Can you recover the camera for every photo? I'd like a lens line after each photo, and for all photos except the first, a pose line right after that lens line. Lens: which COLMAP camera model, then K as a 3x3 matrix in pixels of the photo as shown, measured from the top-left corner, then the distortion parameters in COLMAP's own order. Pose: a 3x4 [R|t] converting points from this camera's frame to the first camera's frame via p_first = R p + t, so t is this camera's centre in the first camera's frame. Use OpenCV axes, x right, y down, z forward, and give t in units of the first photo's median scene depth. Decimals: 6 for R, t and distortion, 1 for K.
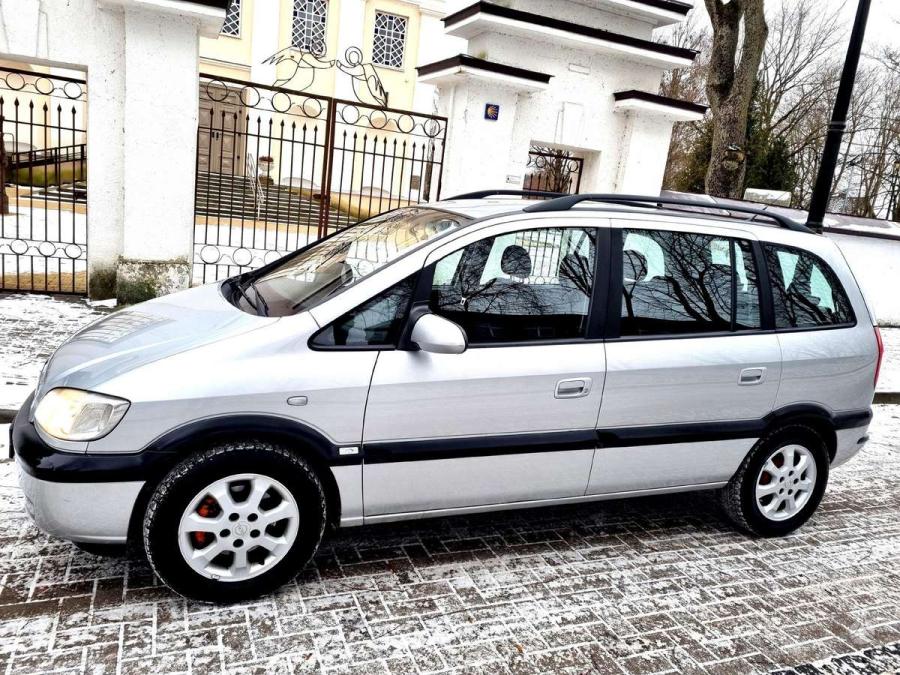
lens RADIAL K [[661.1, 0, 460.6], [0, 661.1, 333.5], [0, 0, 1]] dist [0.072395, -0.062514]
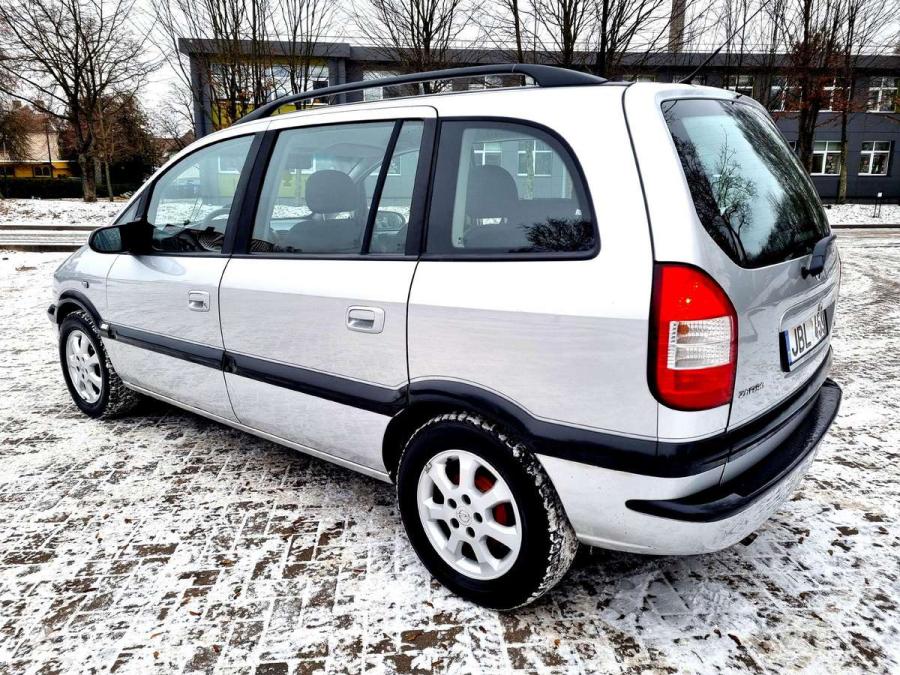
lens RADIAL K [[666.4, 0, 462.5], [0, 666.4, 340.0], [0, 0, 1]] dist [0.088819, -0.076685]
pose [[0.469750, 0.102030, -0.876884, 1.222793], [-0.107460, 0.992521, 0.057918, 0.038576], [0.876235, 0.067024, 0.477201, 0.855435]]
